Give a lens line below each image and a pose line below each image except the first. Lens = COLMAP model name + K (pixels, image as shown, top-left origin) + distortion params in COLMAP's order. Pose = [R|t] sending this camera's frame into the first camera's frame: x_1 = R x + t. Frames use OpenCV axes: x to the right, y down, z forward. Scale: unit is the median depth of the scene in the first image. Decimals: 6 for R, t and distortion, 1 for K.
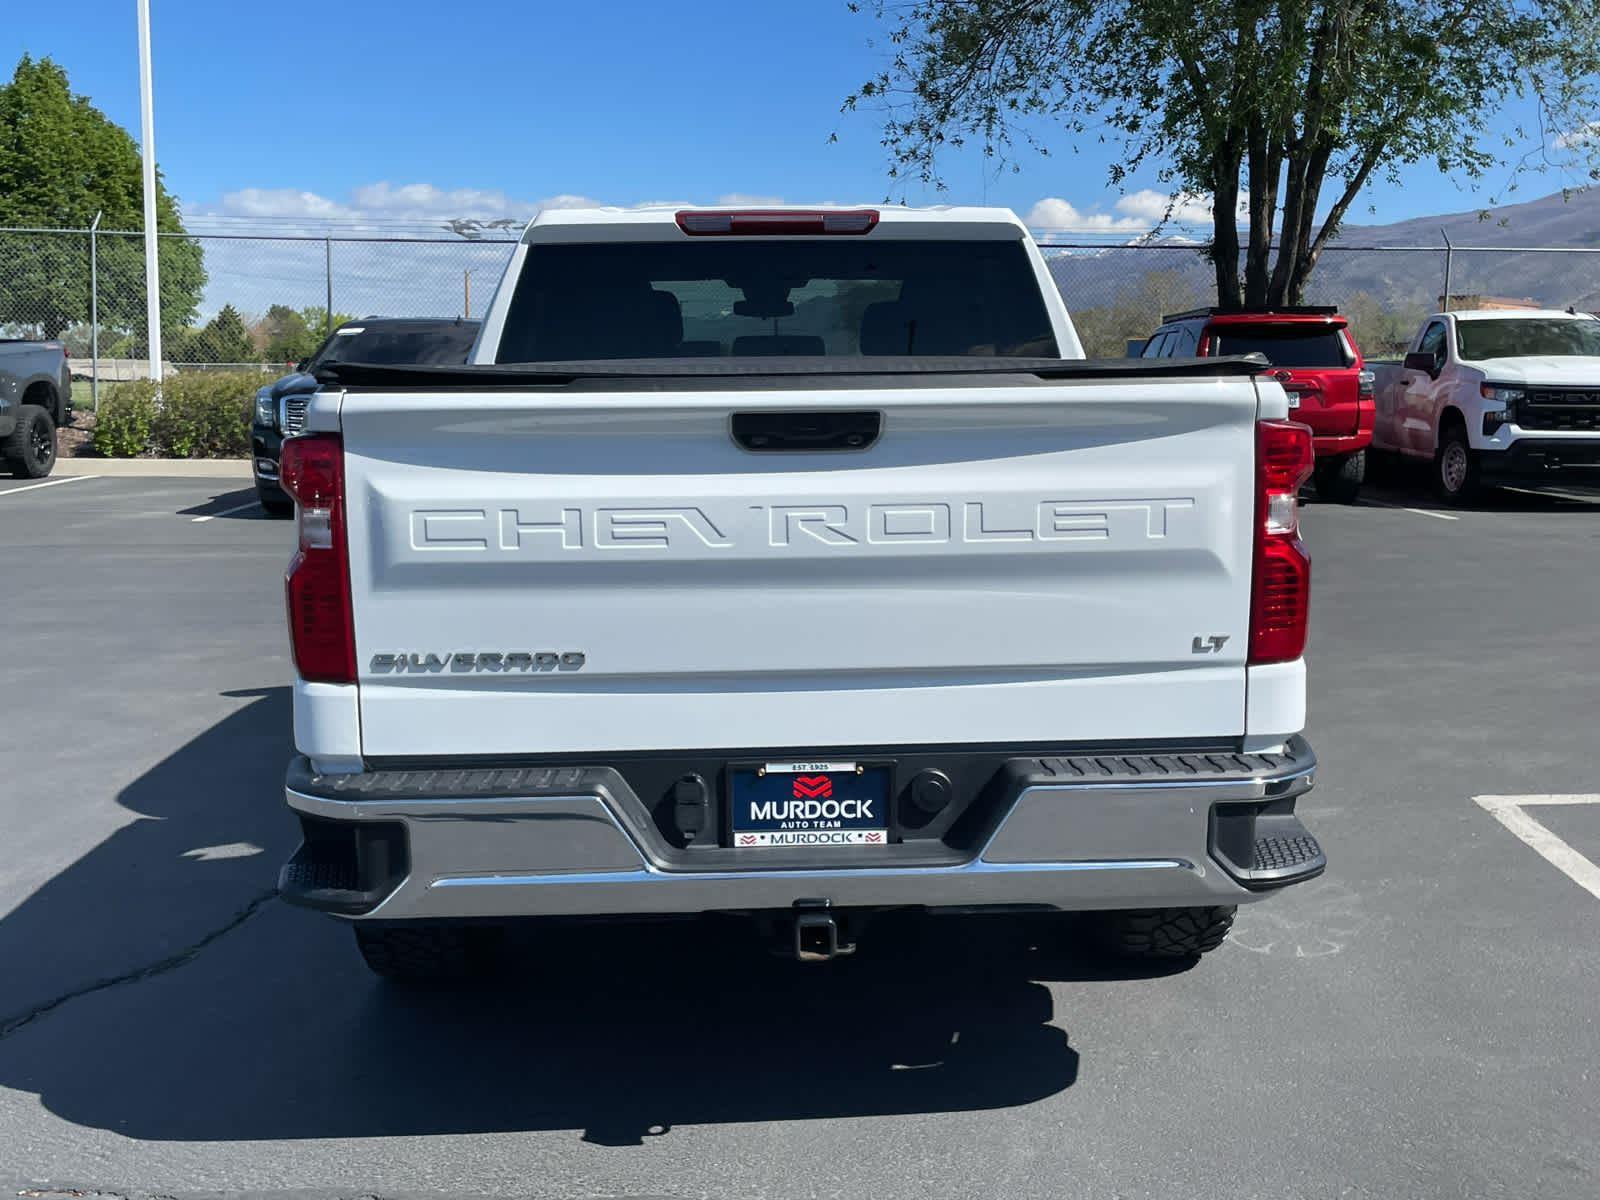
lens RADIAL K [[1670.9, 0, 827.1], [0, 1670.9, 594.0], [0, 0, 1]] dist [0.139482, -0.257237]
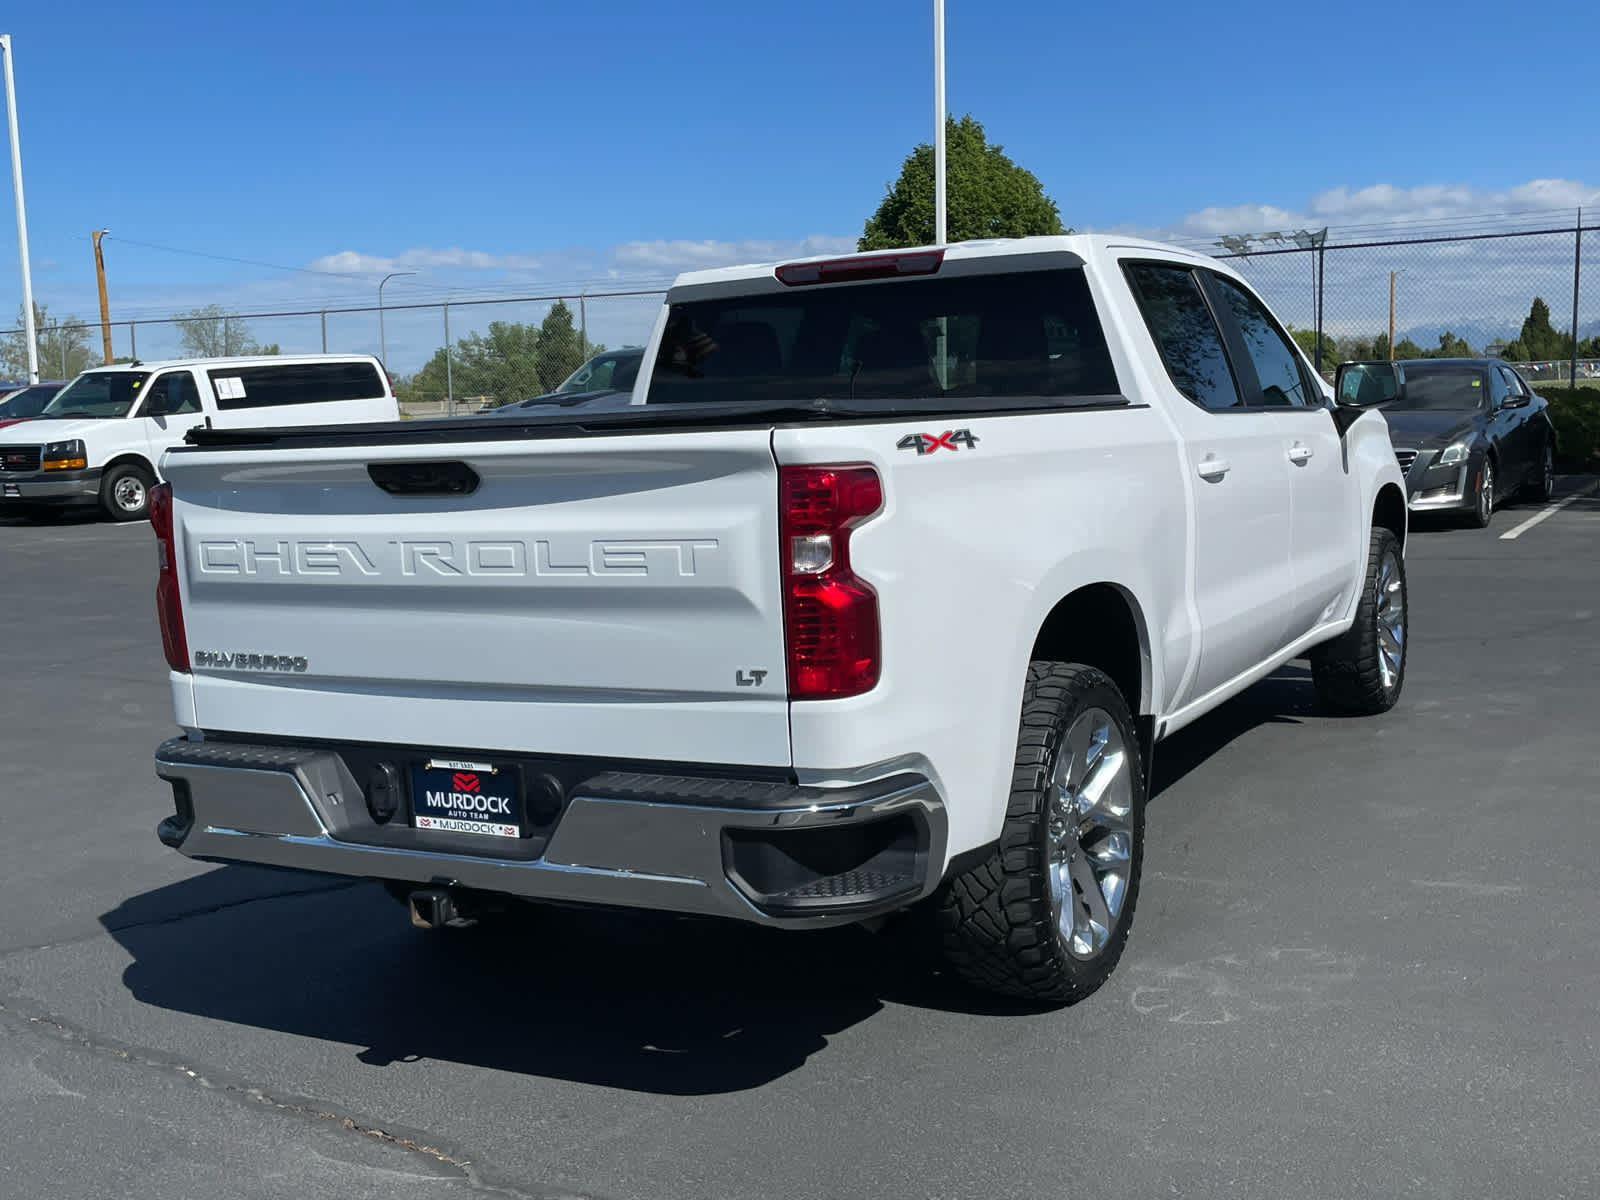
lens RADIAL K [[1670.9, 0, 827.1], [0, 1670.9, 594.0], [0, 0, 1]] dist [0.139482, -0.257237]
pose [[0.853055, 0.028644, -0.521034, 0.809766], [-0.031317, 0.999503, 0.003675, -0.027901], [0.520880, 0.013182, 0.853528, 0.129798]]
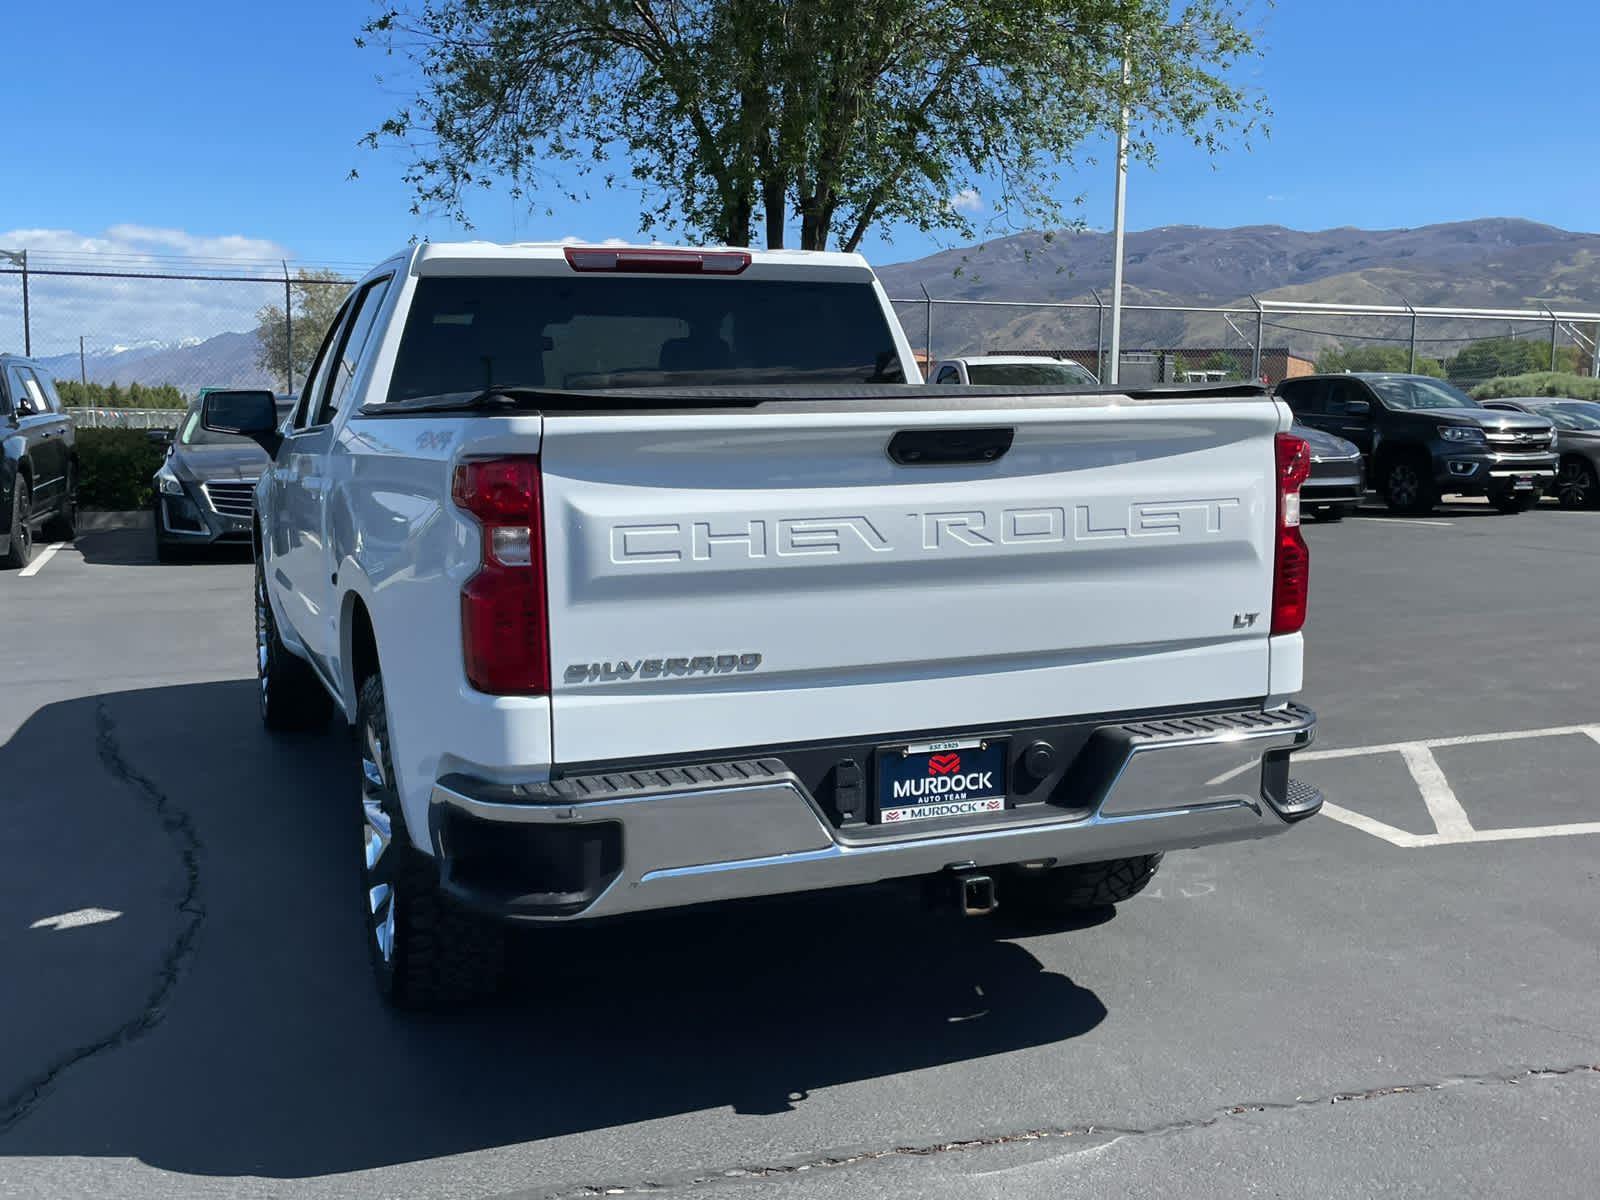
lens RADIAL K [[1670.9, 0, 827.1], [0, 1670.9, 594.0], [0, 0, 1]] dist [0.139482, -0.257237]
pose [[0.944979, -0.041300, 0.324513, -0.441231], [0.049501, 0.998628, -0.017055, 0.016797], [-0.323363, 0.032181, 0.945728, -0.038609]]
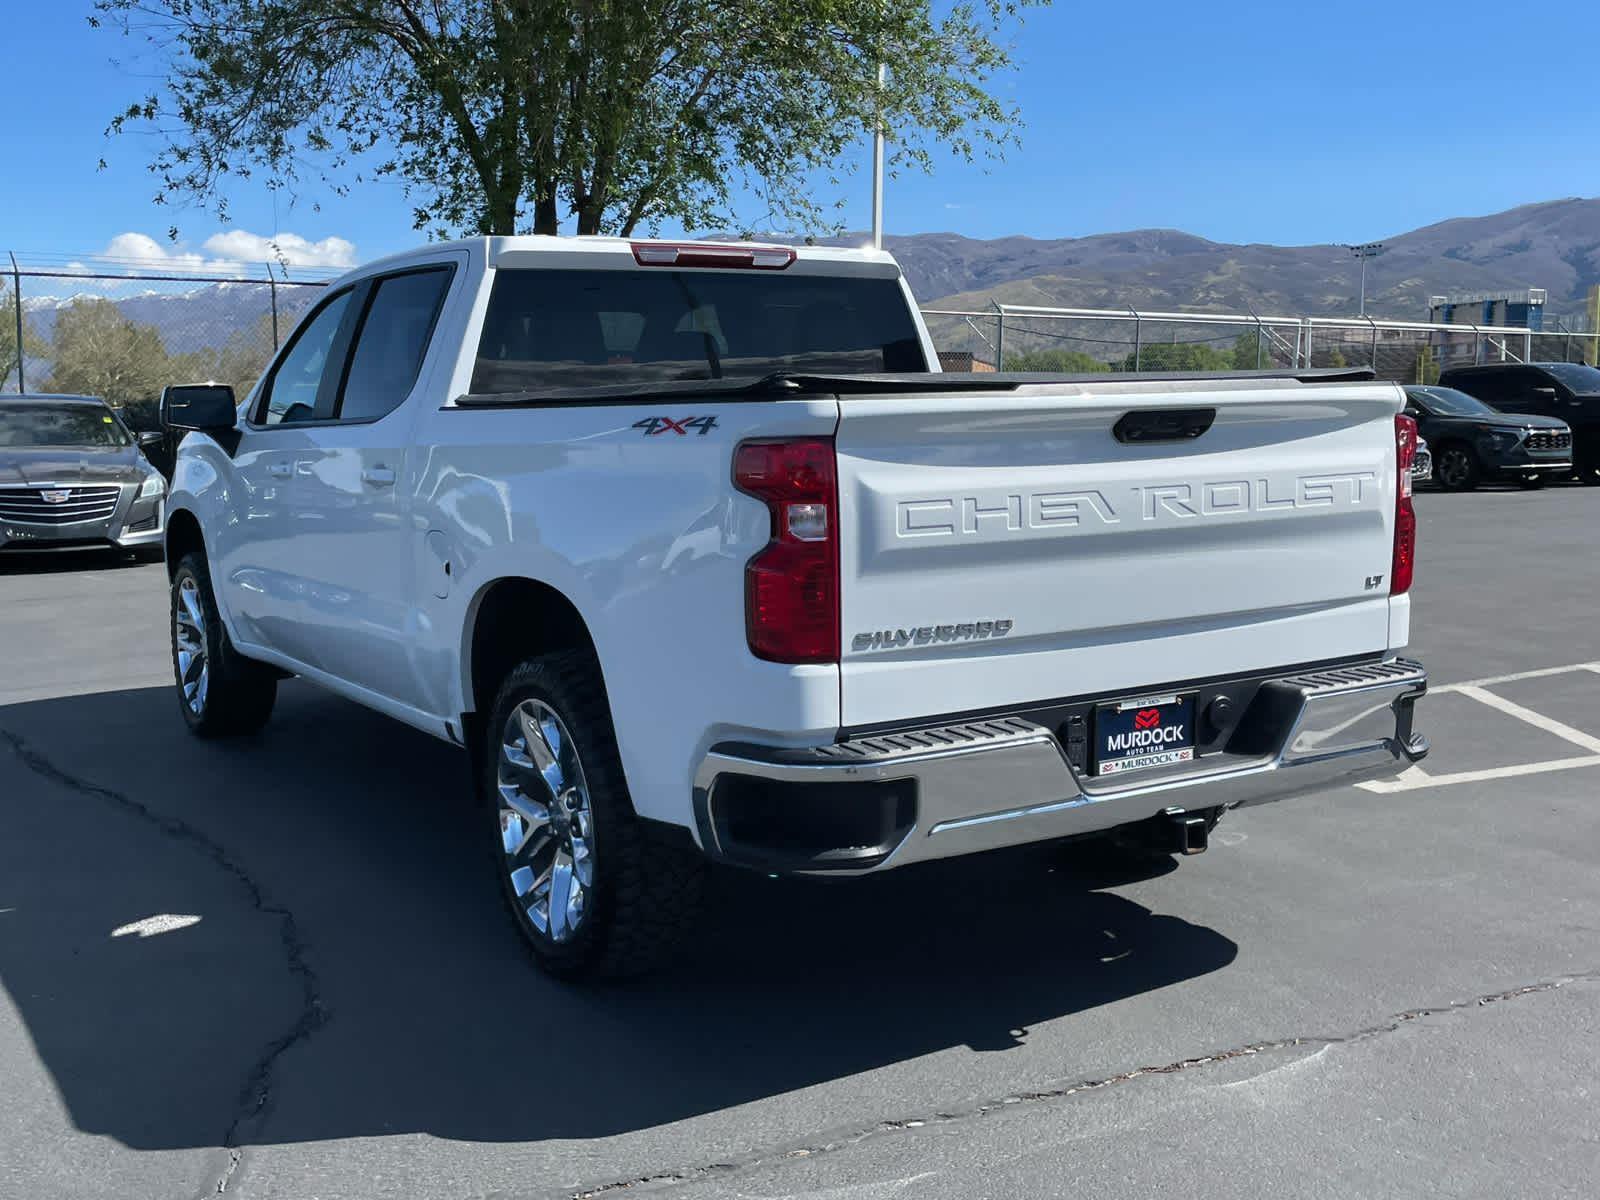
lens RADIAL K [[1670.9, 0, 827.1], [0, 1670.9, 594.0], [0, 0, 1]] dist [0.139482, -0.257237]
pose [[0.870328, -0.063799, 0.488323, -0.801909], [0.076785, 0.997026, -0.006590, 0.014810], [-0.486450, 0.043231, 0.872638, 0.041788]]
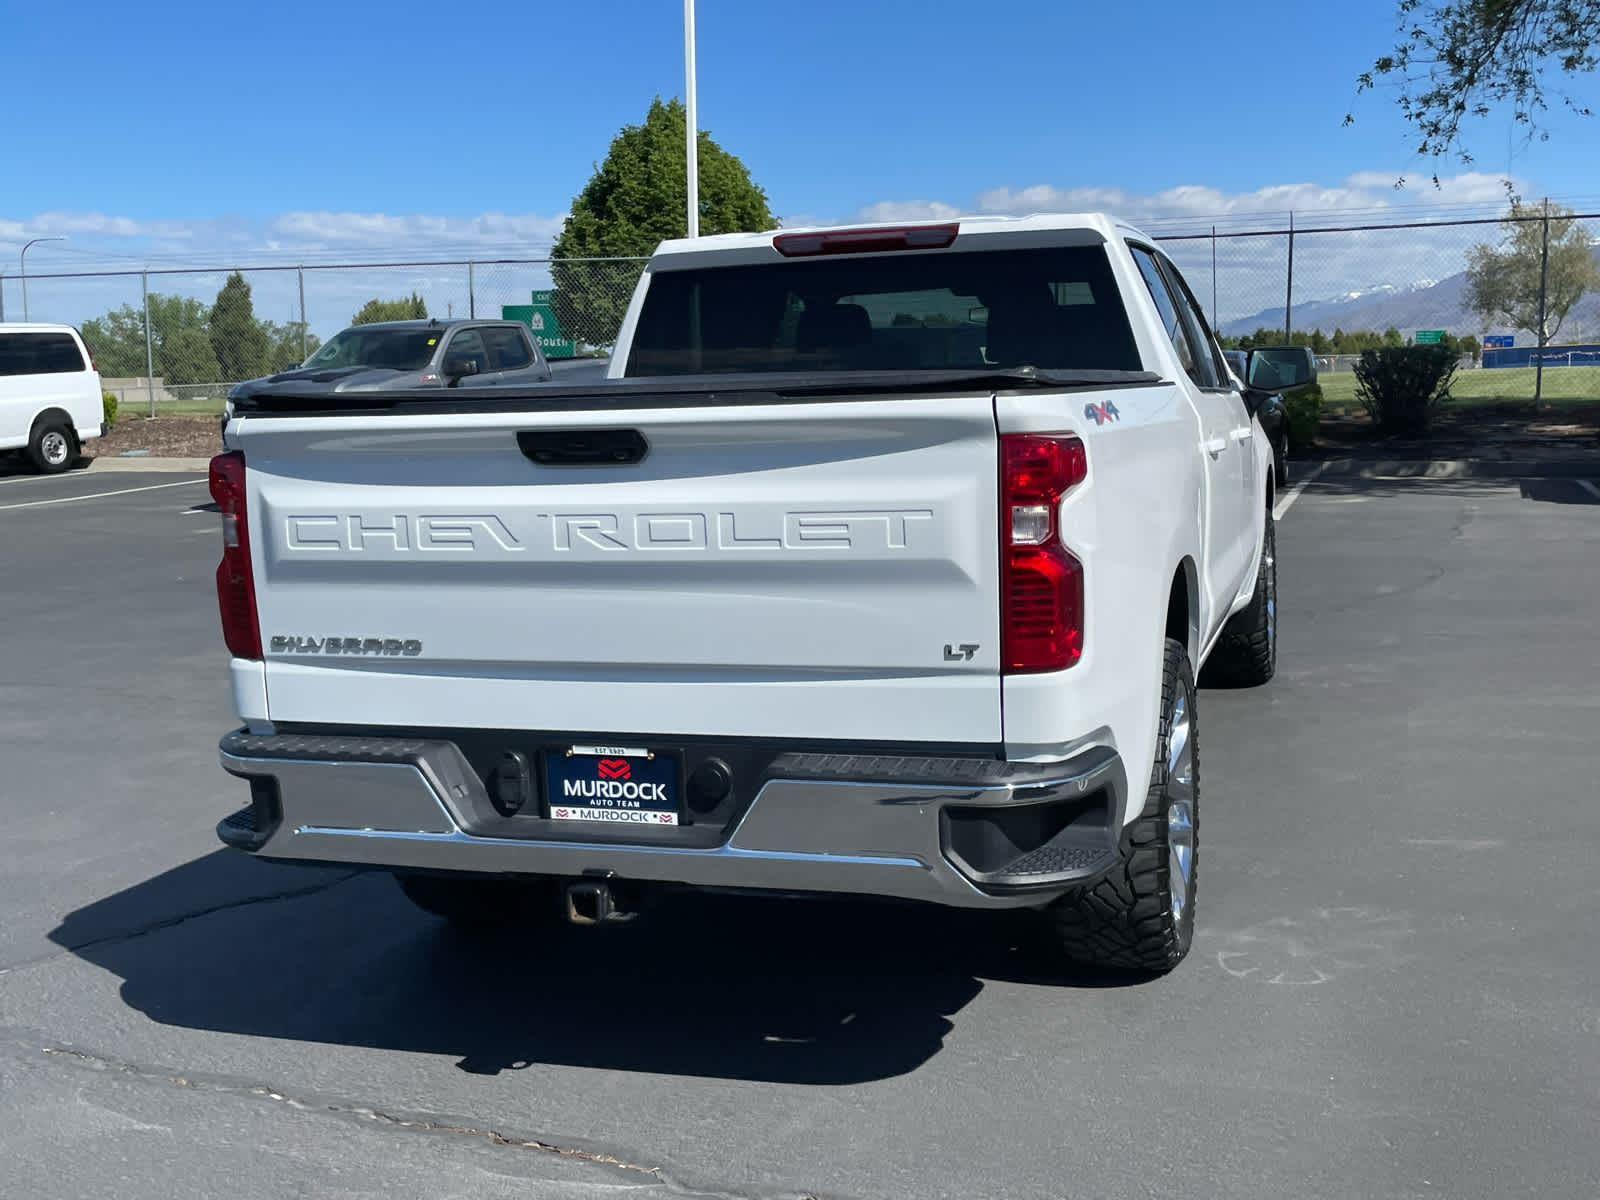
lens RADIAL K [[1670.9, 0, 827.1], [0, 1670.9, 594.0], [0, 0, 1]] dist [0.139482, -0.257237]
pose [[0.935751, 0.023320, -0.351889, 0.507945], [-0.022333, 0.999727, 0.006862, -0.010829], [0.351953, 0.001437, 0.936017, 0.014855]]
